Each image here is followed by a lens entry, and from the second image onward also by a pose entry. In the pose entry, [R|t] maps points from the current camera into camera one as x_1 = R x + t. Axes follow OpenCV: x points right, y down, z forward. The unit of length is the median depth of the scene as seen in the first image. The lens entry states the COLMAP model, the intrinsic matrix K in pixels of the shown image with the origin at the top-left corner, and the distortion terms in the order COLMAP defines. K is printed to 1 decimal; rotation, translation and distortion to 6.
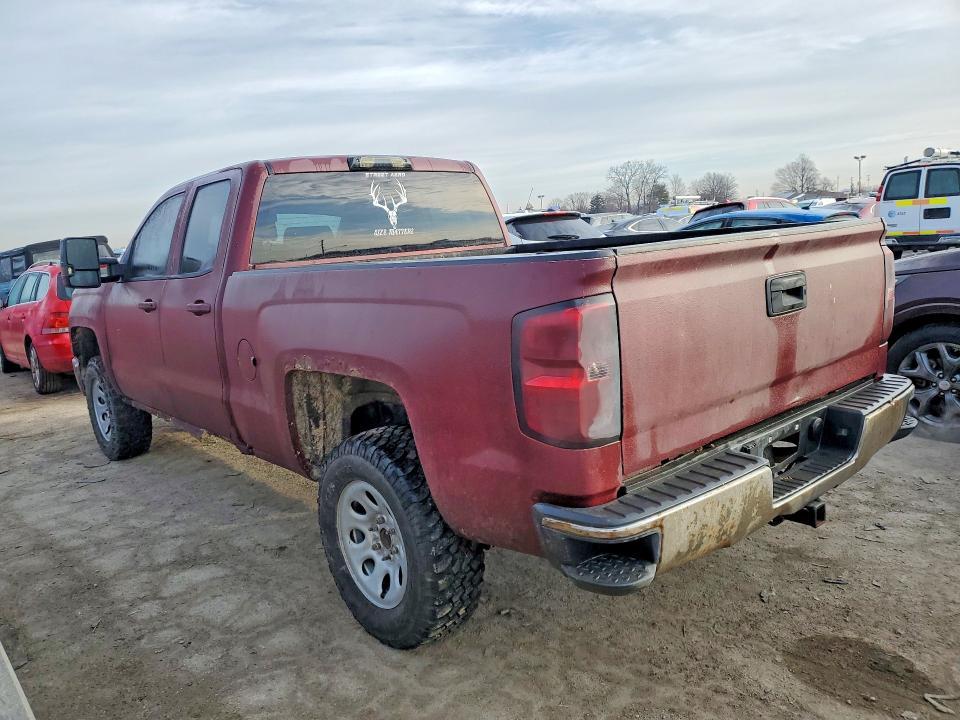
lens RADIAL K [[710.5, 0, 480.0], [0, 710.5, 360.0], [0, 0, 1]] dist [-0.000742, -0.009051]
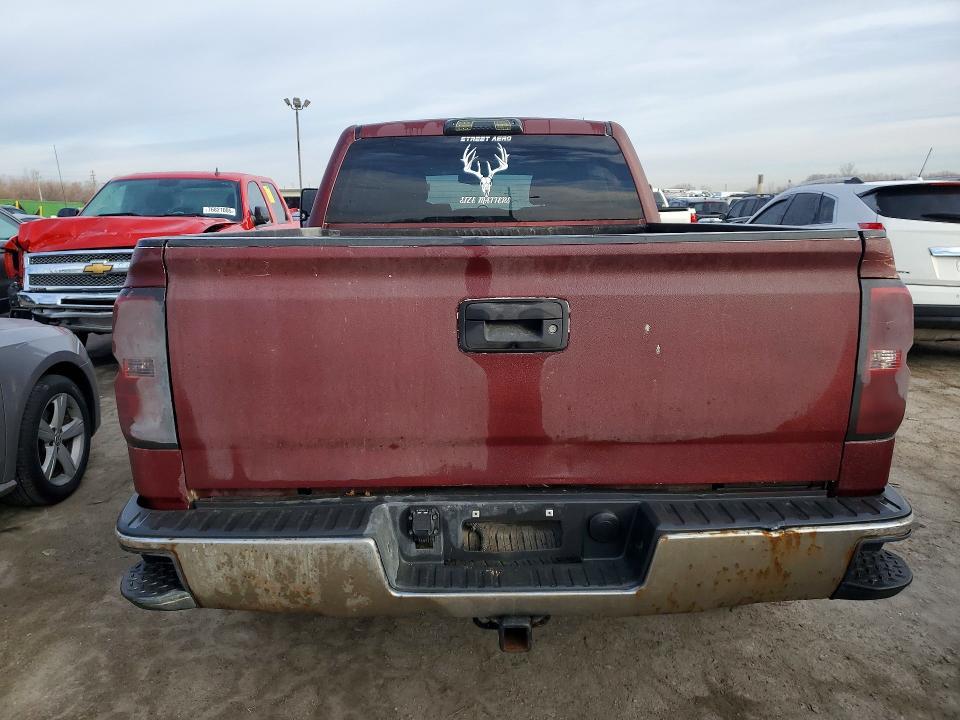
lens RADIAL K [[721.6, 0, 480.0], [0, 721.6, 360.0], [0, 0, 1]] dist [0.015122, -0.004676]
pose [[0.778169, 0.190764, -0.598382, 0.762989], [-0.154825, 0.981619, 0.111597, -0.120899], [0.608672, 0.005804, 0.793401, 0.364892]]
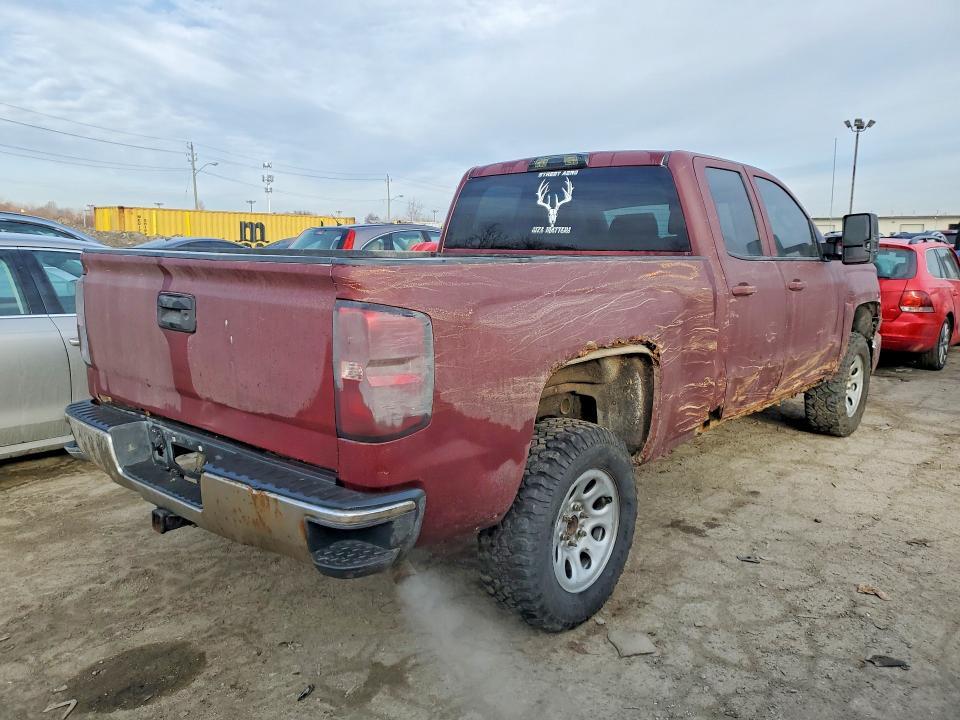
lens RADIAL K [[727.4, 0, 480.0], [0, 727.4, 360.0], [0, 0, 1]] dist [-0.001319, -0.000457]
pose [[0.182927, 0.233005, -0.955116, 1.415911], [-0.186887, 0.962035, 0.198900, -0.294428], [0.965200, 0.142114, 0.219528, 1.085269]]
